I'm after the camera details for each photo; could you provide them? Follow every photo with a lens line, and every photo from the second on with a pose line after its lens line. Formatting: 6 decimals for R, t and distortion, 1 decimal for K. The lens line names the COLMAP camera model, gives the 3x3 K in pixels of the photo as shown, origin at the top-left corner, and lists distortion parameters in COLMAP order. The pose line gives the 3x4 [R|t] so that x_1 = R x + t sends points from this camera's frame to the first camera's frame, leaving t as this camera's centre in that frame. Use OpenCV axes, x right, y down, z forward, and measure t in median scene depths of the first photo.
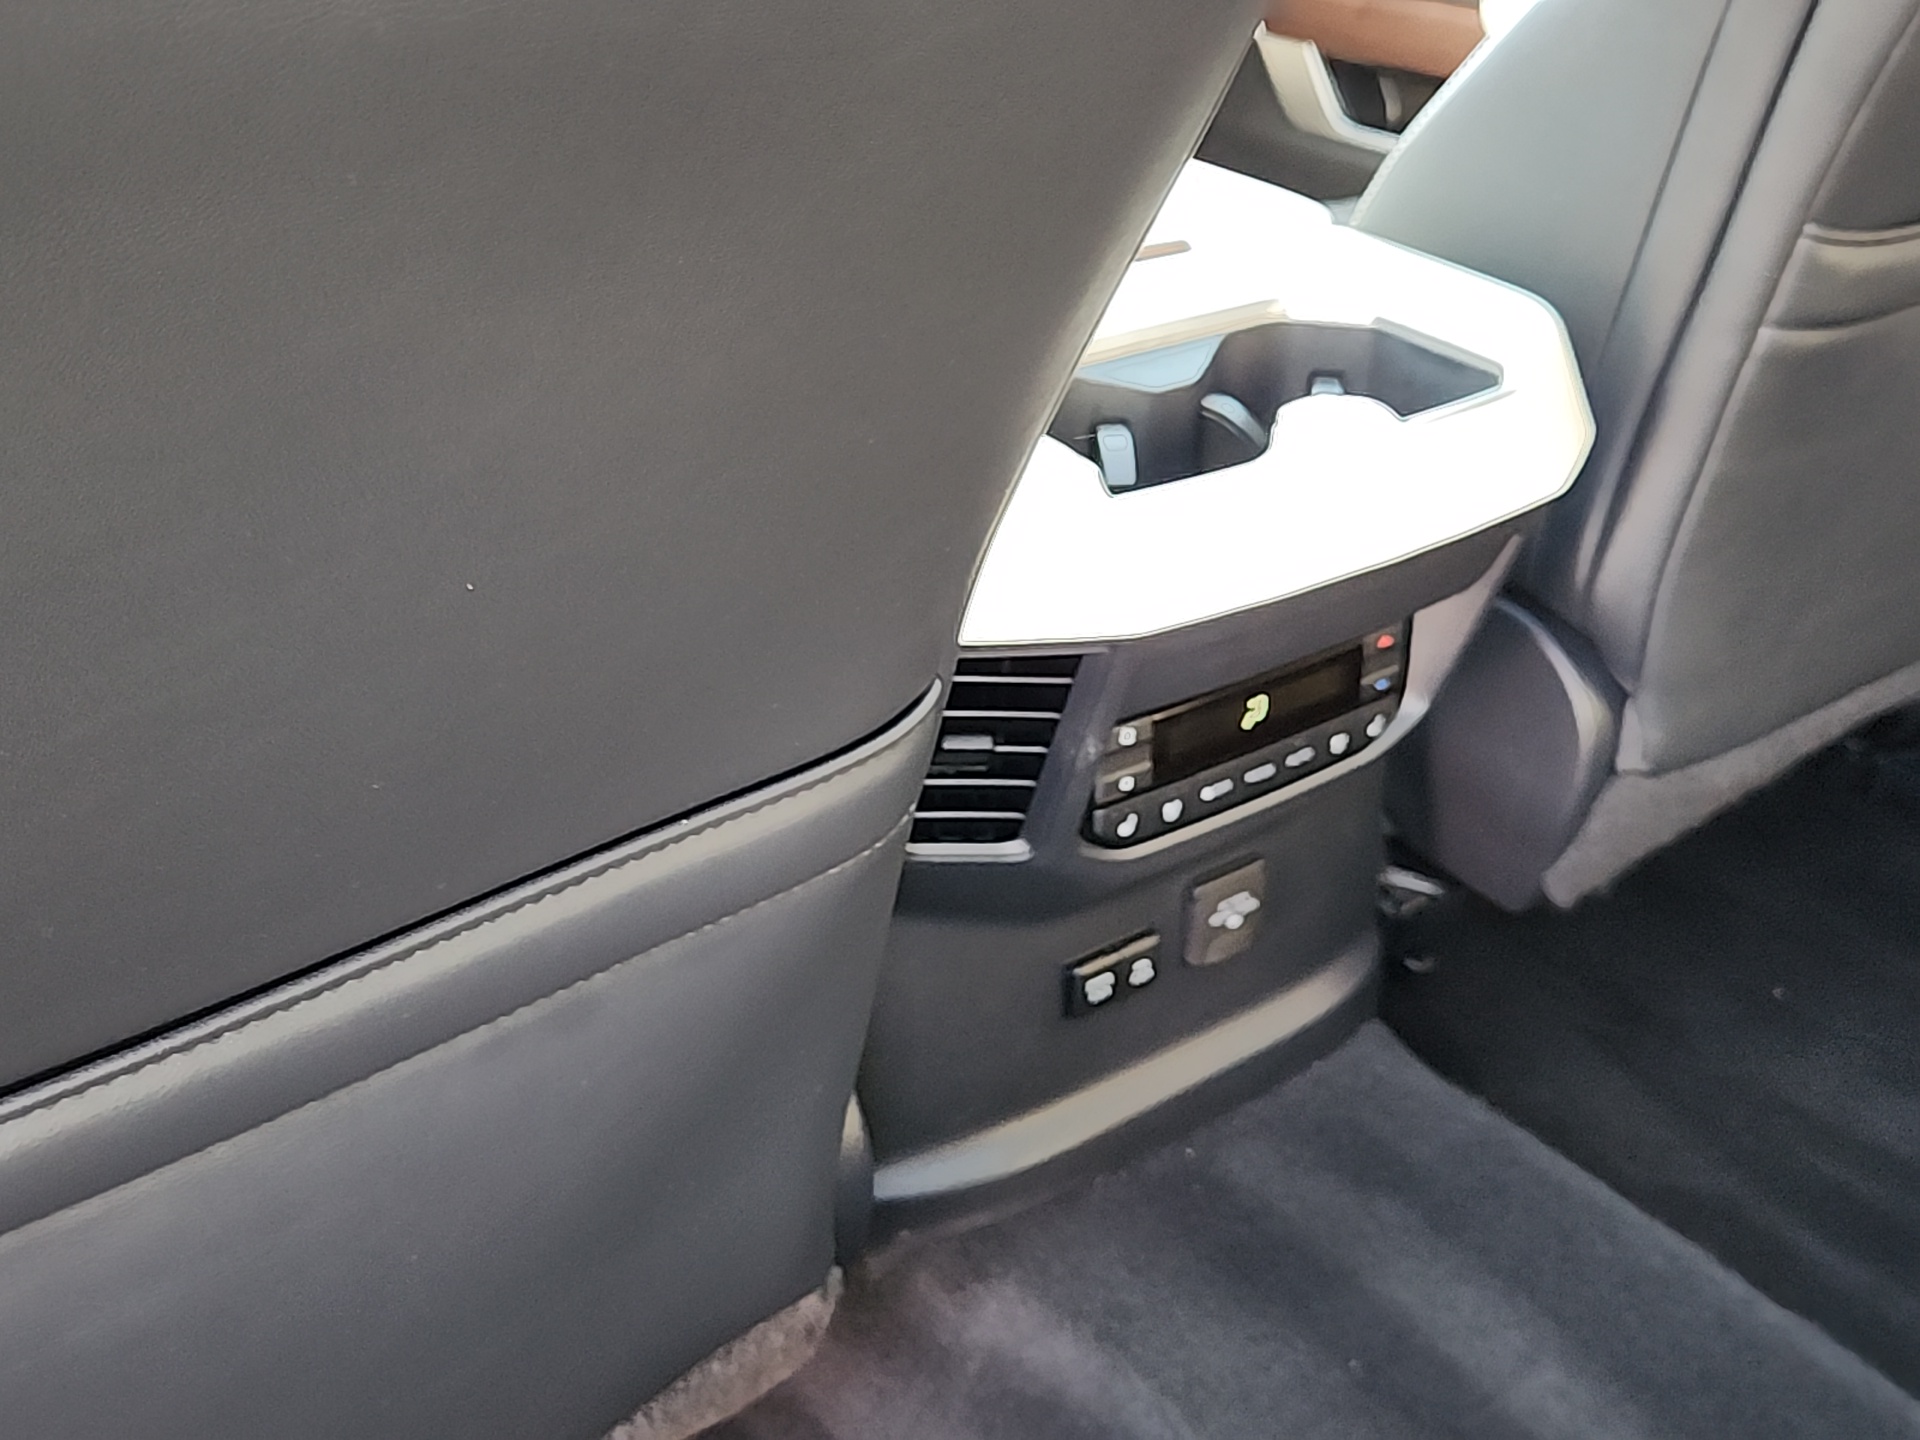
lens RADIAL K [[1949.9, 0, 964.6], [0, 1949.9, 754.1], [0, 0, 1]] dist [0.106744, -0.159781]
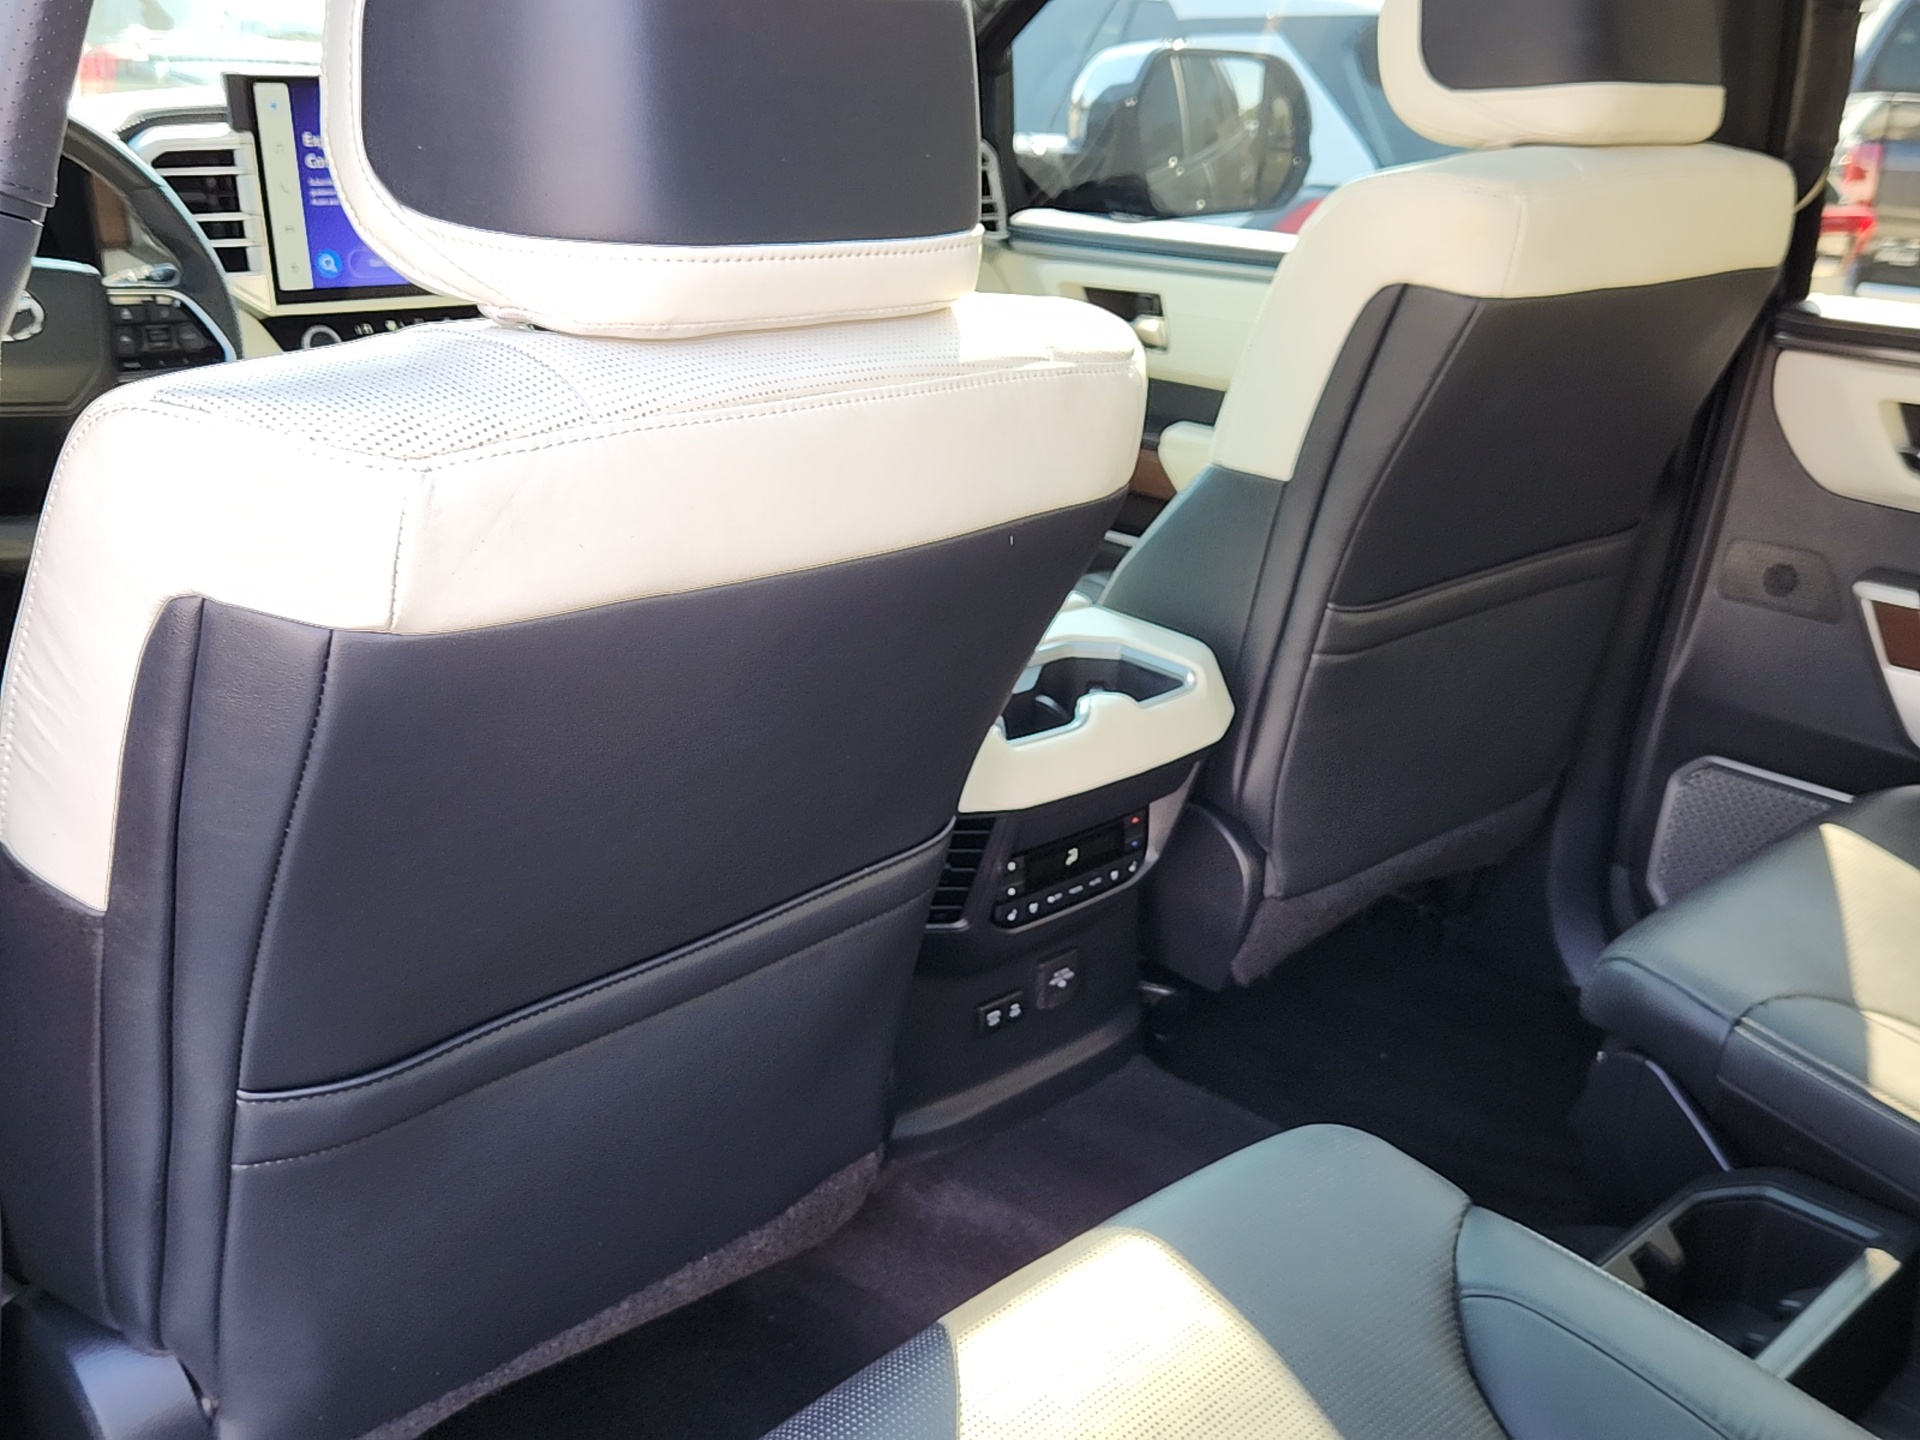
lens RADIAL K [[1949.9, 0, 964.6], [0, 1949.9, 754.1], [0, 0, 1]] dist [0.106744, -0.159781]
pose [[0.989149, -0.030658, 0.143684, -0.212354], [0.053011, 0.986581, -0.154429, 0.158719], [-0.137021, 0.160370, 0.977500, -0.810588]]
